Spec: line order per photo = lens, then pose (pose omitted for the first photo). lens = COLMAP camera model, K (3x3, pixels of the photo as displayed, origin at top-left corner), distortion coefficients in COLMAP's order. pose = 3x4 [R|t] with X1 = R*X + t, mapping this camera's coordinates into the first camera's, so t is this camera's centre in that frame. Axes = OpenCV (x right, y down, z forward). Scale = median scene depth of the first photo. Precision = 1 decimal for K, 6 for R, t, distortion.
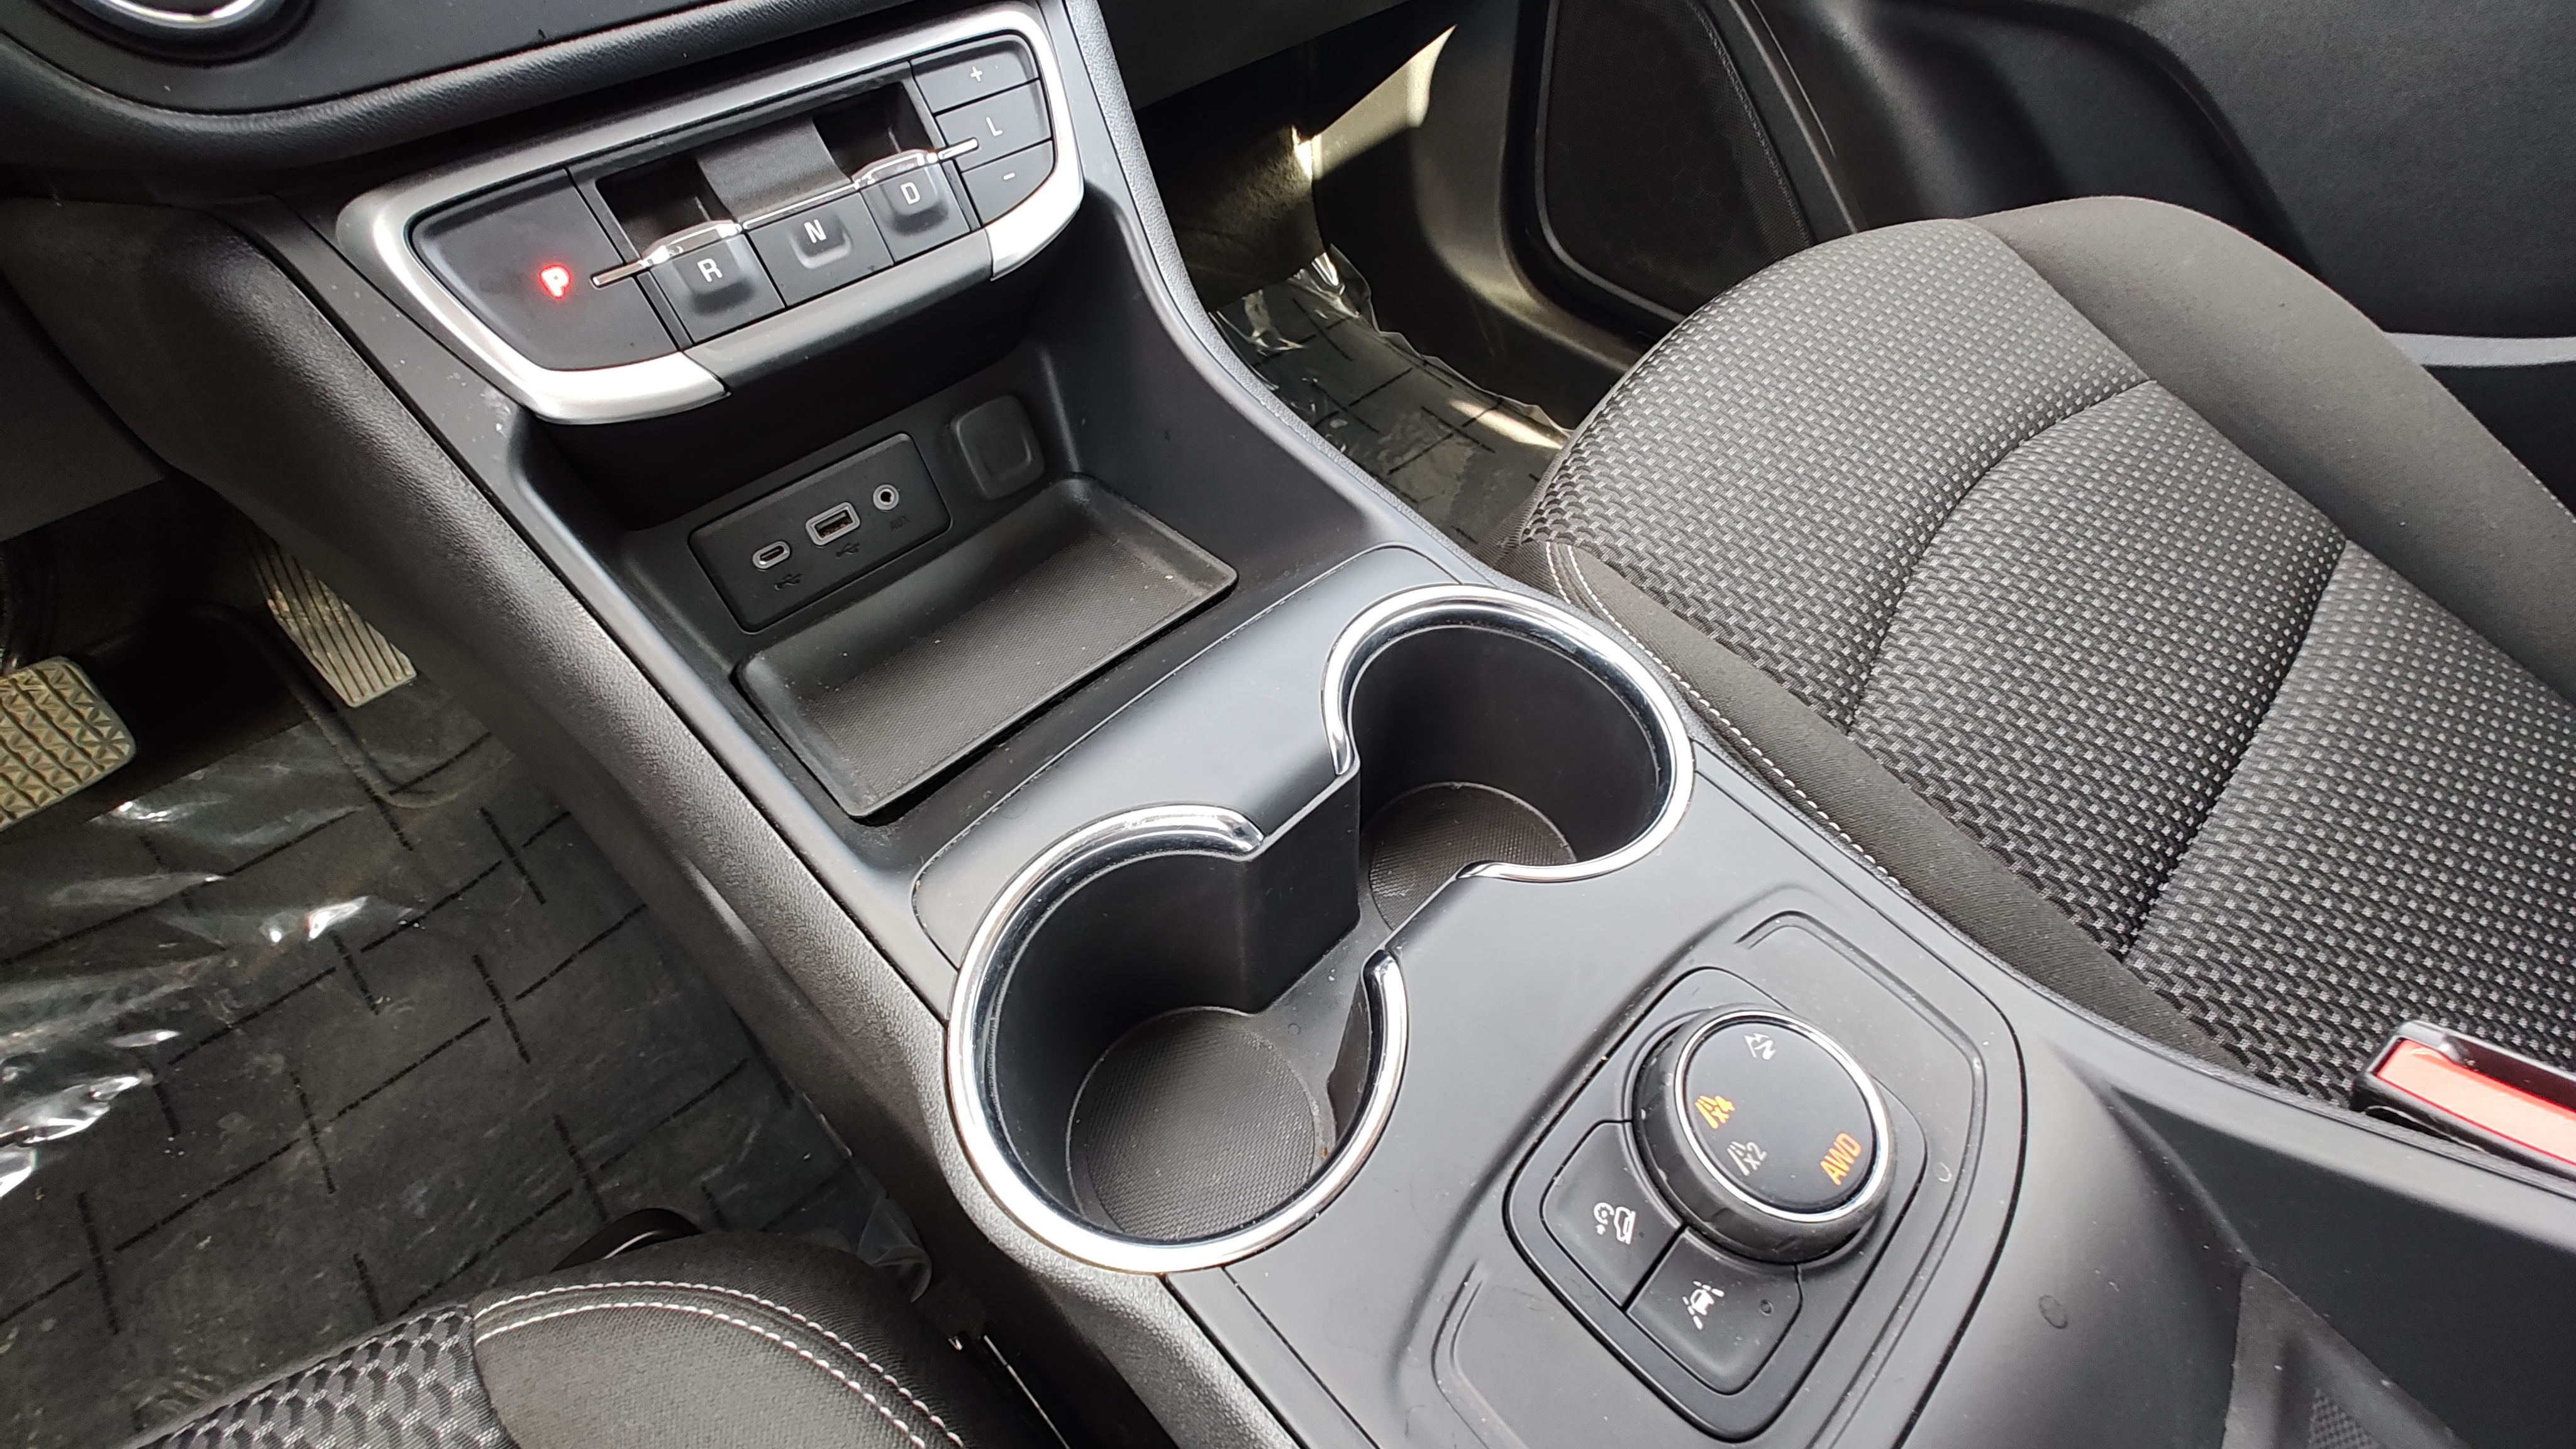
lens RADIAL K [[1086.7, 0, 1283.5], [0, 1086.7, 727.0], [0, 0, 1]] dist [0.003571, 0.000267]
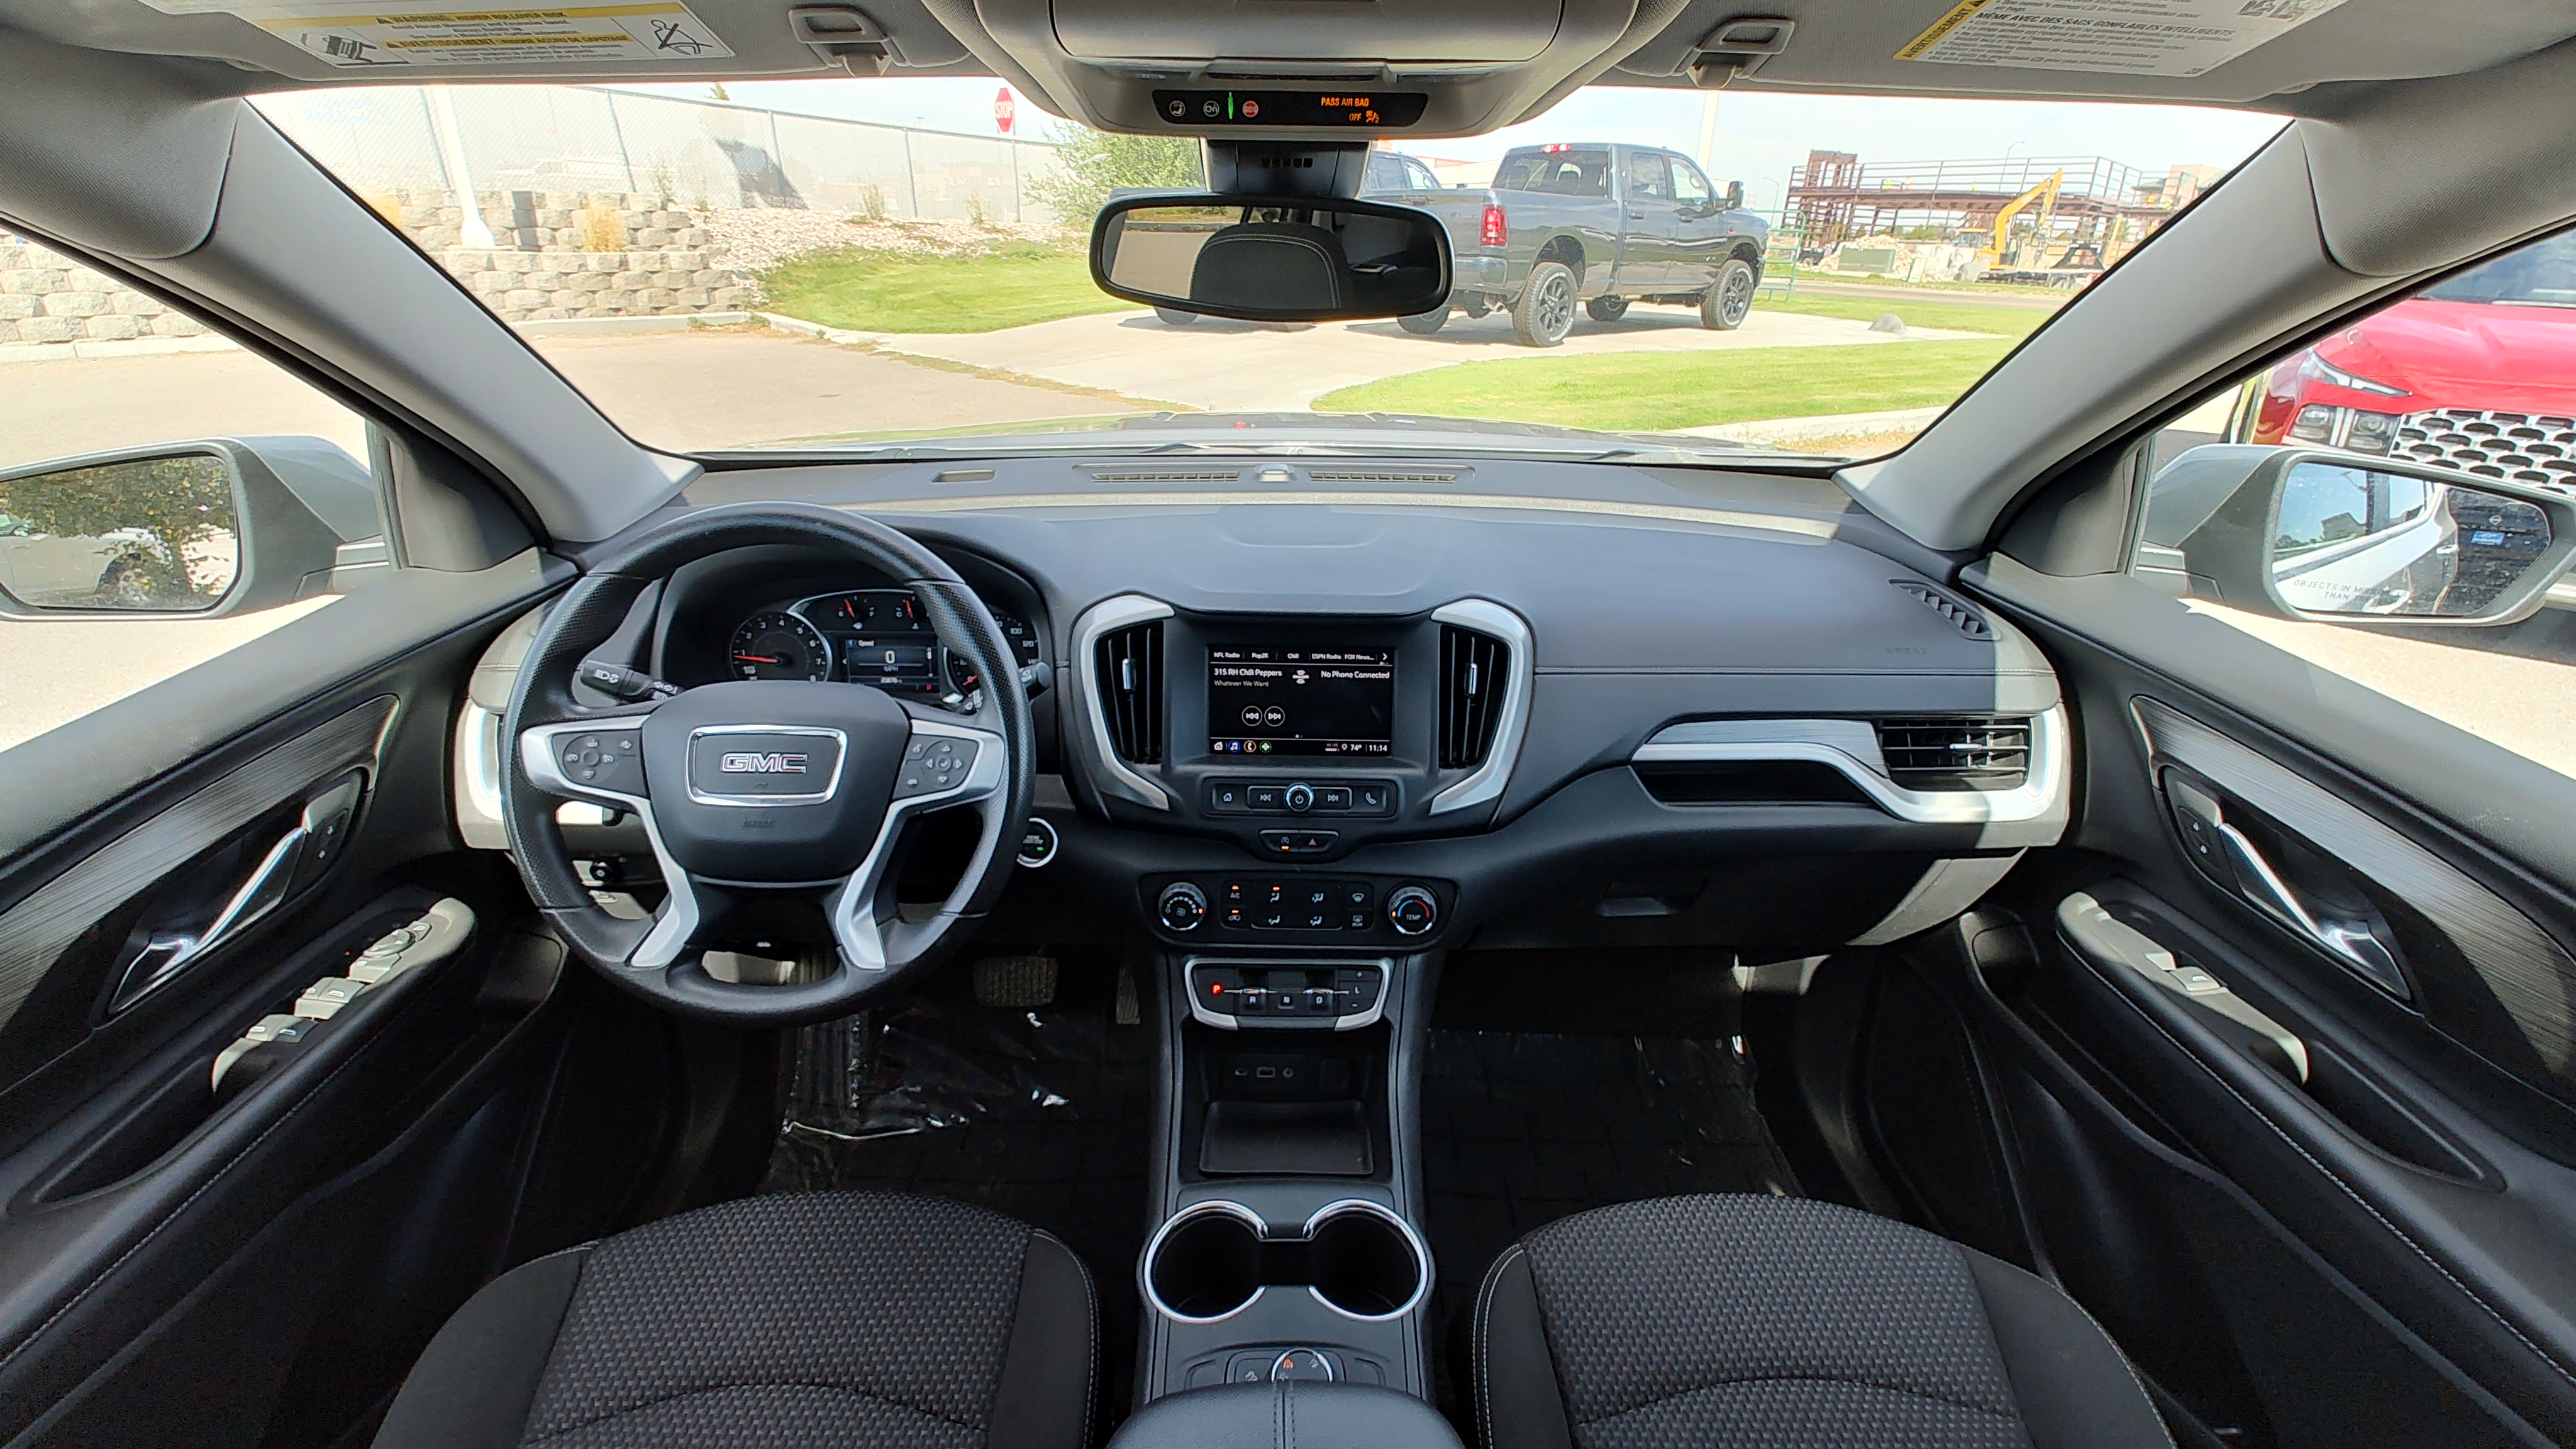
lens RADIAL K [[1077.5, 0, 1276.2], [0, 1077.5, 721.2], [0, 0, 1]] dist [-0.000576, 0.000083]
pose [[0.721156, 0.291262, -0.628570, 1.298627], [-0.547295, 0.795806, -0.259155, -0.254140], [0.424738, 0.530904, 0.733306, -1.780132]]
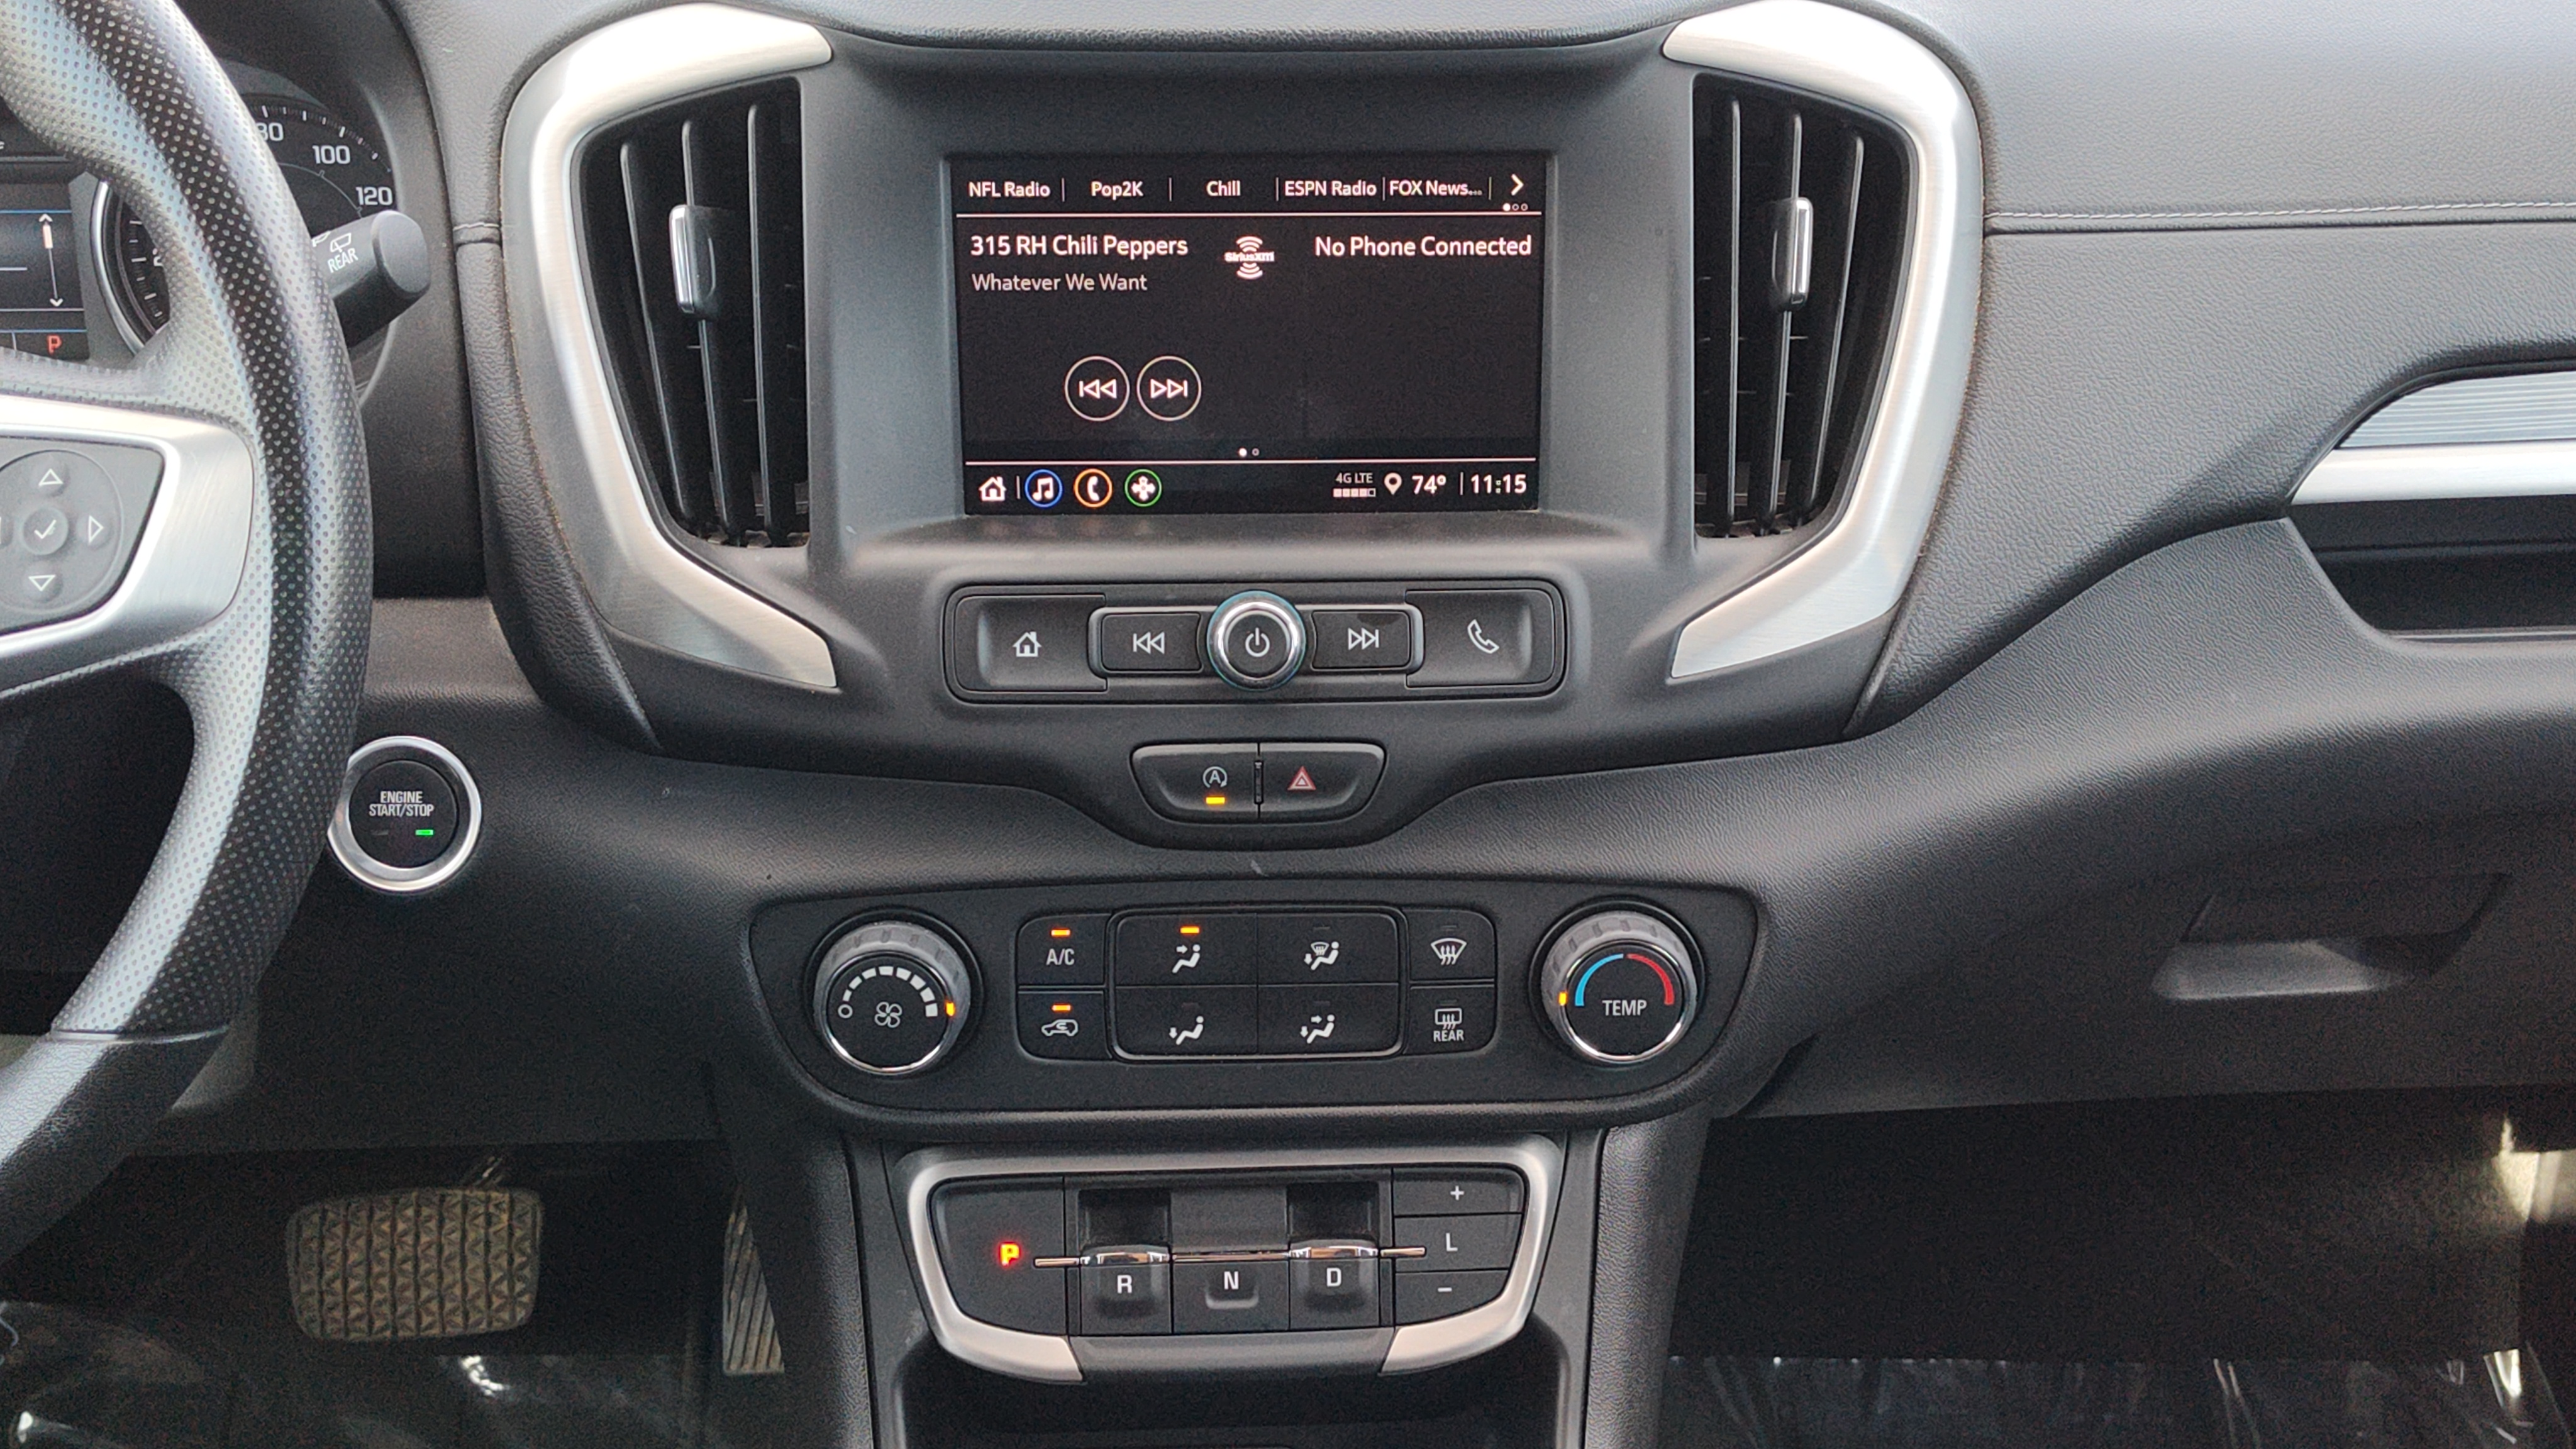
lens RADIAL K [[2740.2, 0, 1277.9], [0, 2740.2, 732.4], [0, 0, 1]] dist [0.183153, -0.432797]
pose [[0.755948, 0.303036, -0.580269, 0.951957], [-0.513870, 0.823843, -0.239208, -0.266524], [0.405562, 0.479012, 0.778503, -1.260593]]
